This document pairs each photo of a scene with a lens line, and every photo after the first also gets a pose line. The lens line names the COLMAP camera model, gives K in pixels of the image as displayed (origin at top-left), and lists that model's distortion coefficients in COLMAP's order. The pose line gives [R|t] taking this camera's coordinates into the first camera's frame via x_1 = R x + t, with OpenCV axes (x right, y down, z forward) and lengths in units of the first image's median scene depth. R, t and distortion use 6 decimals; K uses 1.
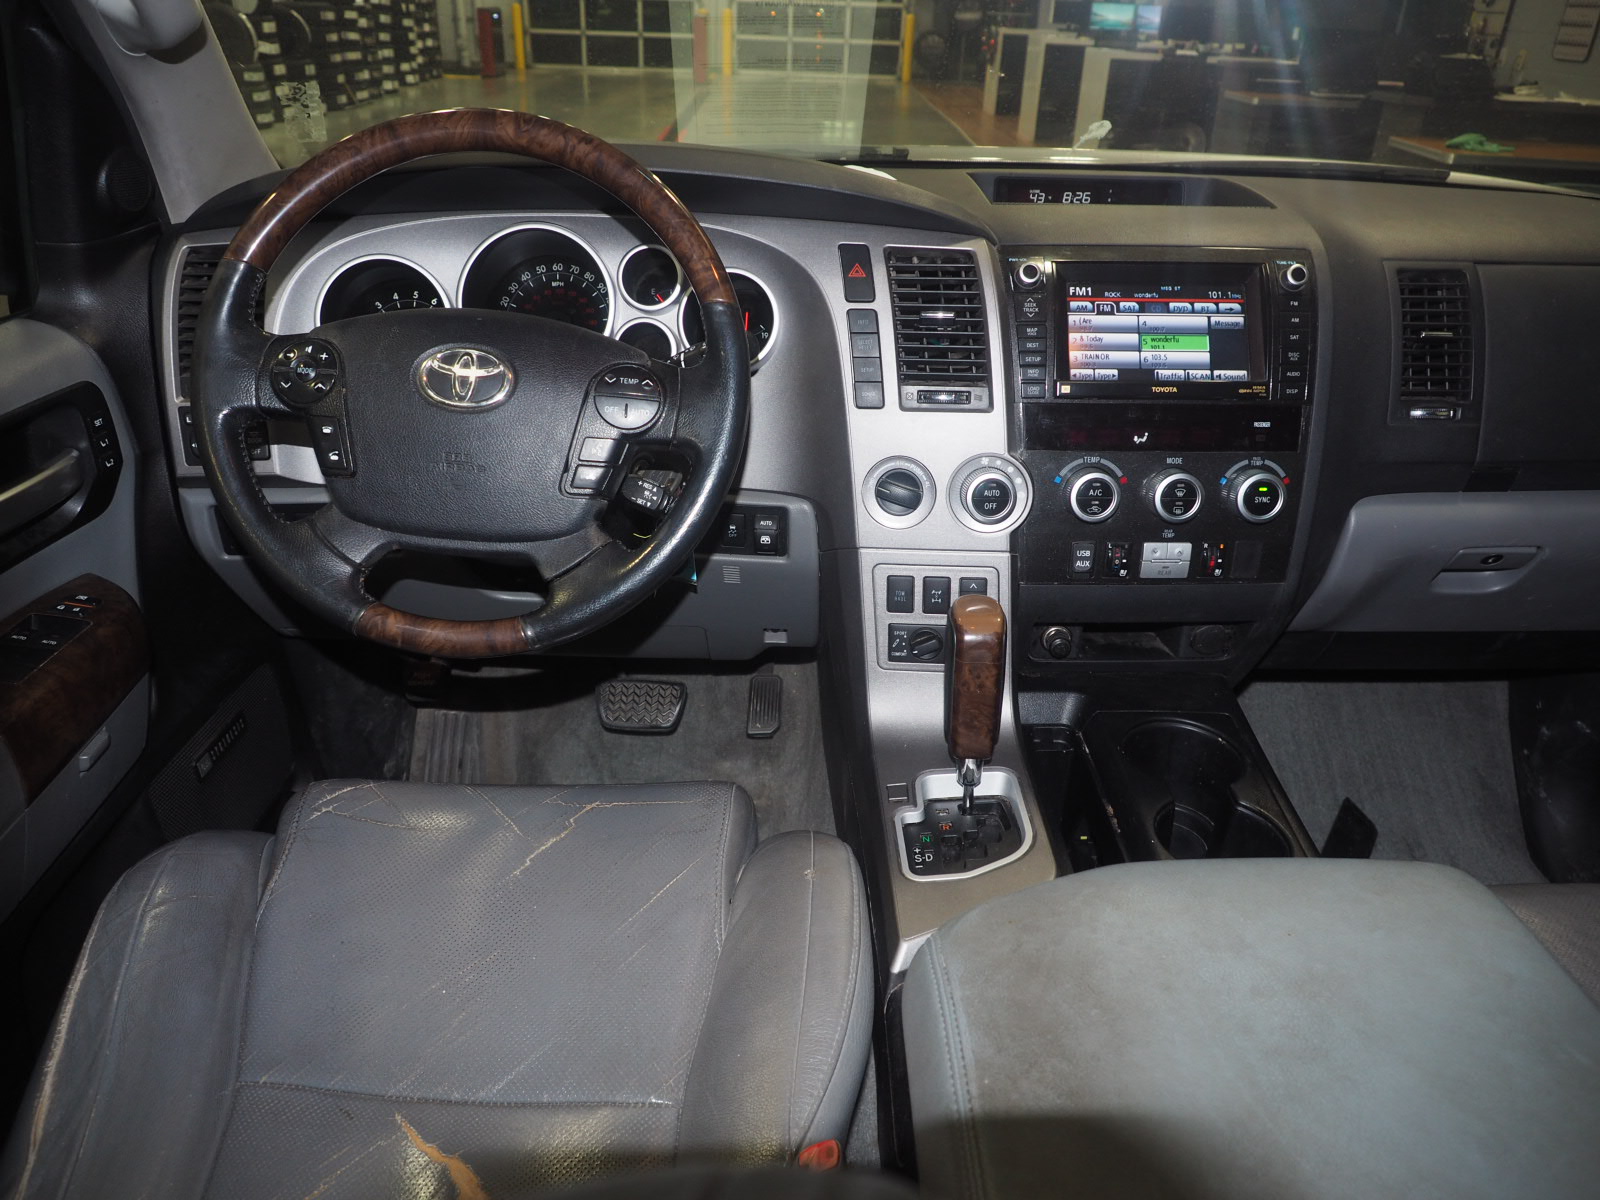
lens RADIAL K [[1122.6, 0, 800.0], [0, 1122.6, 600.0], [0, 0, 1]] dist [-0.026168, -0.000312]
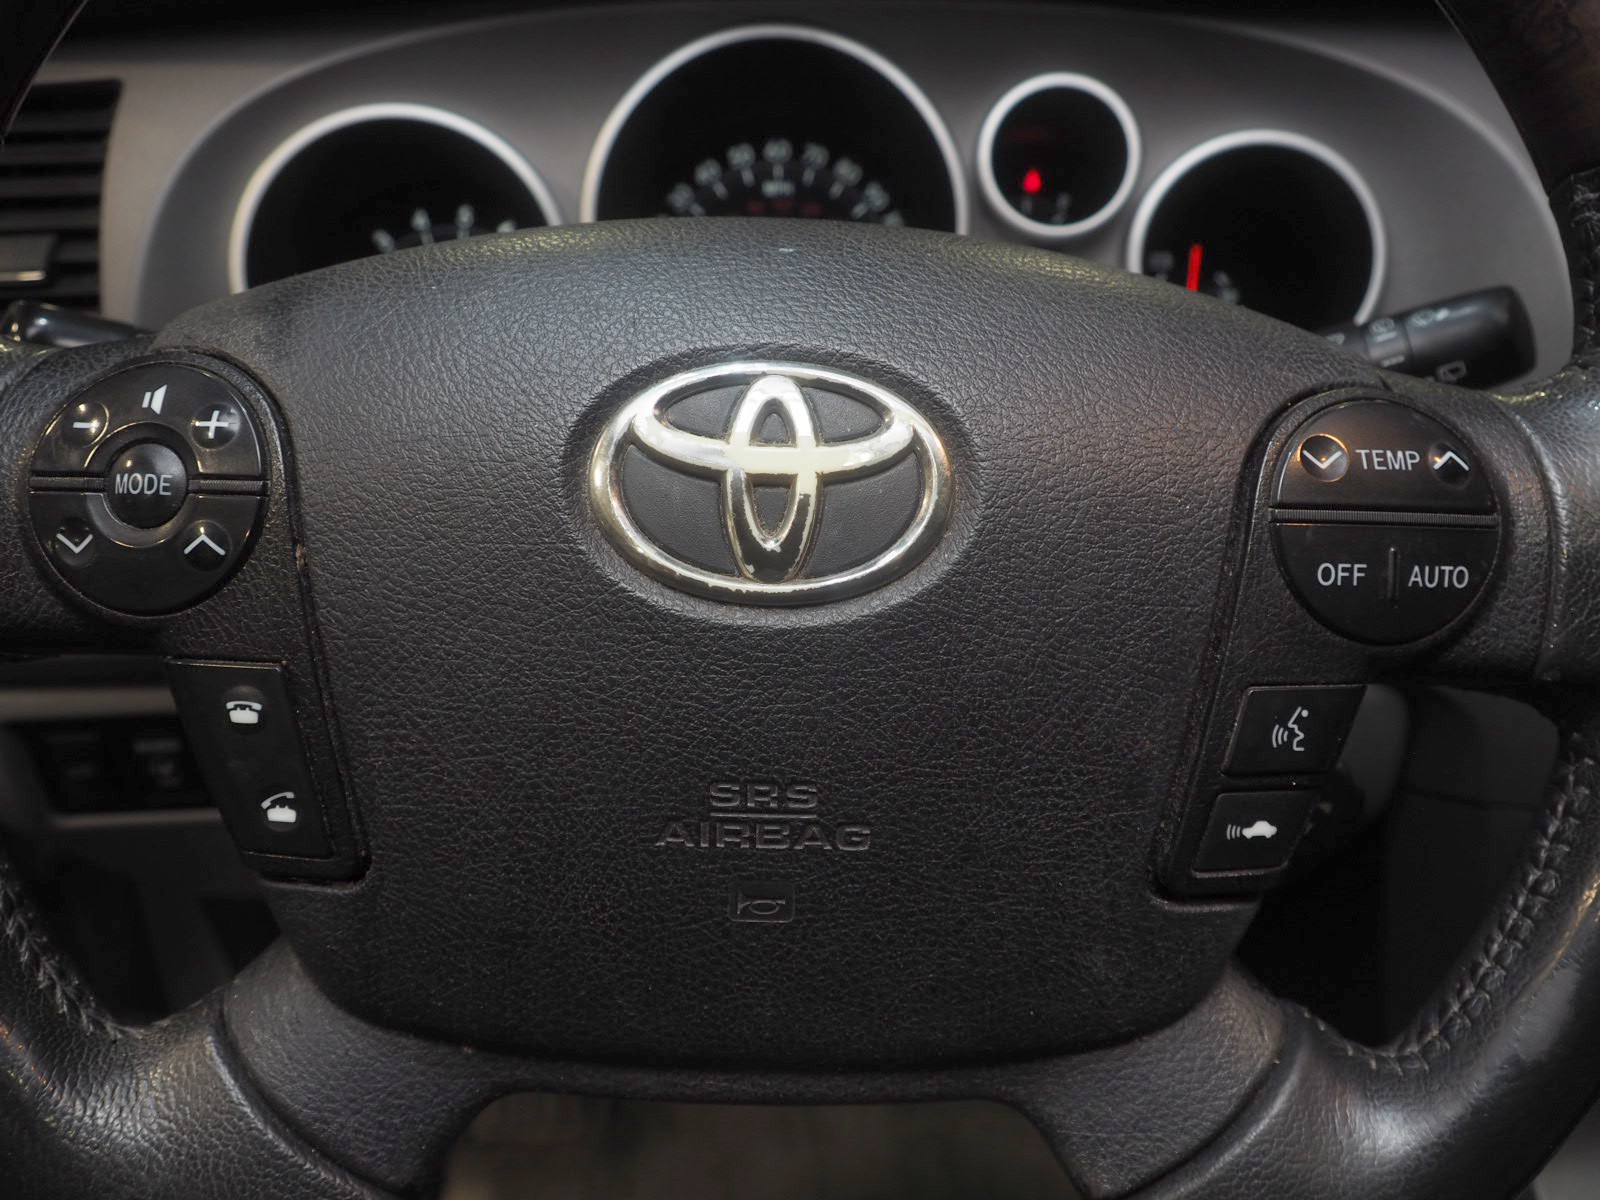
lens RADIAL K [[1089.5, 0, 725.3], [0, 1089.5, 600.1], [0, 0, 1]] dist [-0.005385, -0.002833]
pose [[0.998438, -0.055029, 0.009636, -0.252140], [0.054825, 0.998288, 0.020370, -0.141786], [-0.010740, -0.019810, 0.999746, 0.599980]]
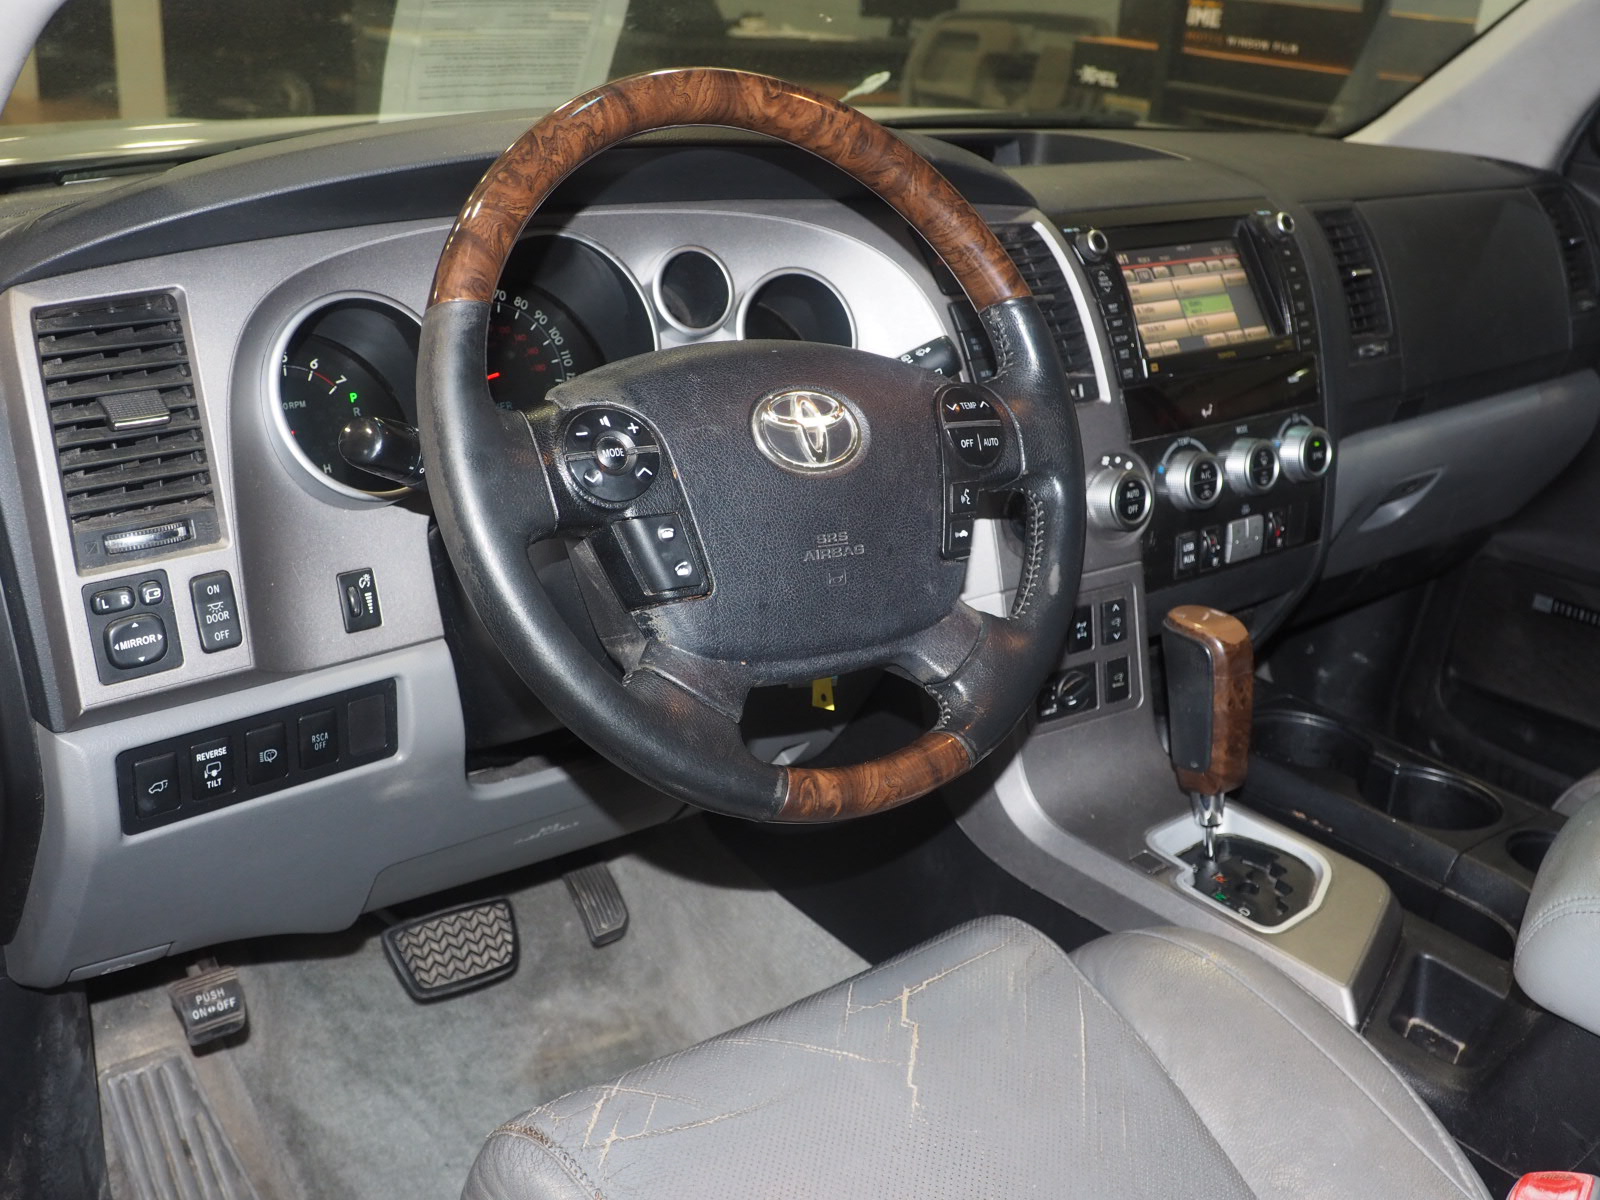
lens RADIAL K [[1629.7, 0, 800.0], [0, 1629.7, 600.0], [0, 0, 1]] dist [-0.001315, -0.008783]
pose [[0.793790, -0.200907, 0.574051, -0.745288], [0.251808, 0.967730, -0.009510, -0.066908], [-0.553616, 0.152100, 0.818764, 0.125773]]
